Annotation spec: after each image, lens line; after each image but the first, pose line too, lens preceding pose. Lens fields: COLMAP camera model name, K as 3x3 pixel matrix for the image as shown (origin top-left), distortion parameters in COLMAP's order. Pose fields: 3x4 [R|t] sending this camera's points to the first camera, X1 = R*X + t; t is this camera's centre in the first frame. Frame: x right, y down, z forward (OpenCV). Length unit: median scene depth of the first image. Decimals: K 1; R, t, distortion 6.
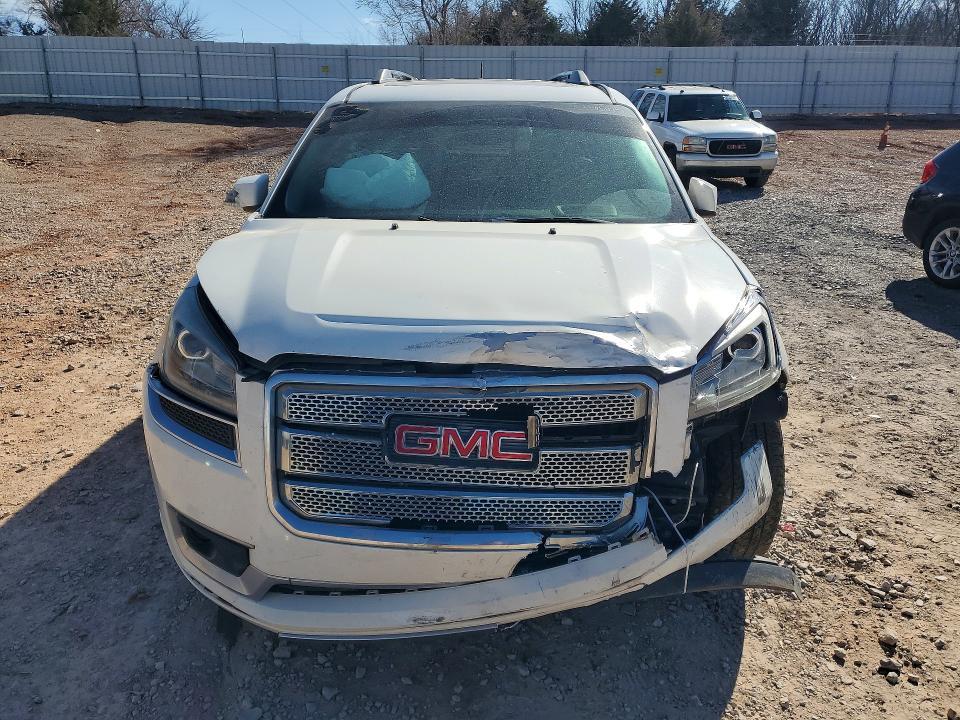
lens RADIAL K [[769.7, 0, 480.0], [0, 769.7, 360.0], [0, 0, 1]] dist [0.008153, -0.000889]
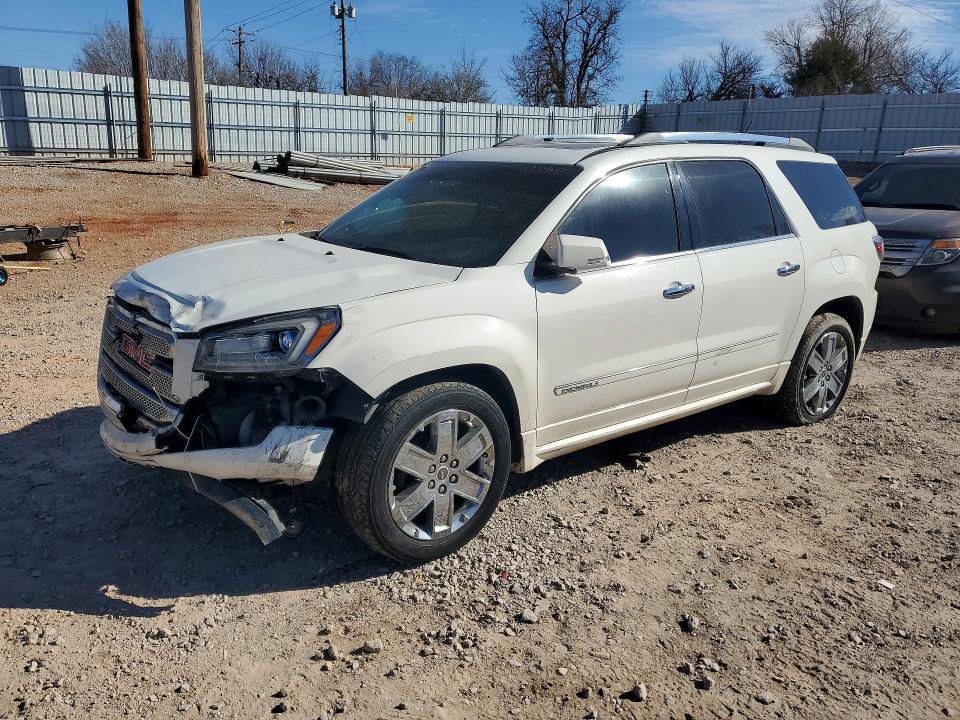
lens RADIAL K [[769.7, 0, 480.0], [0, 769.7, 360.0], [0, 0, 1]] dist [0.008153, -0.000889]
pose [[0.605870, 0.206918, -0.768184, 0.237949], [-0.254712, 0.965209, 0.059096, -0.023079], [0.753686, 0.159861, 0.637496, 0.061946]]
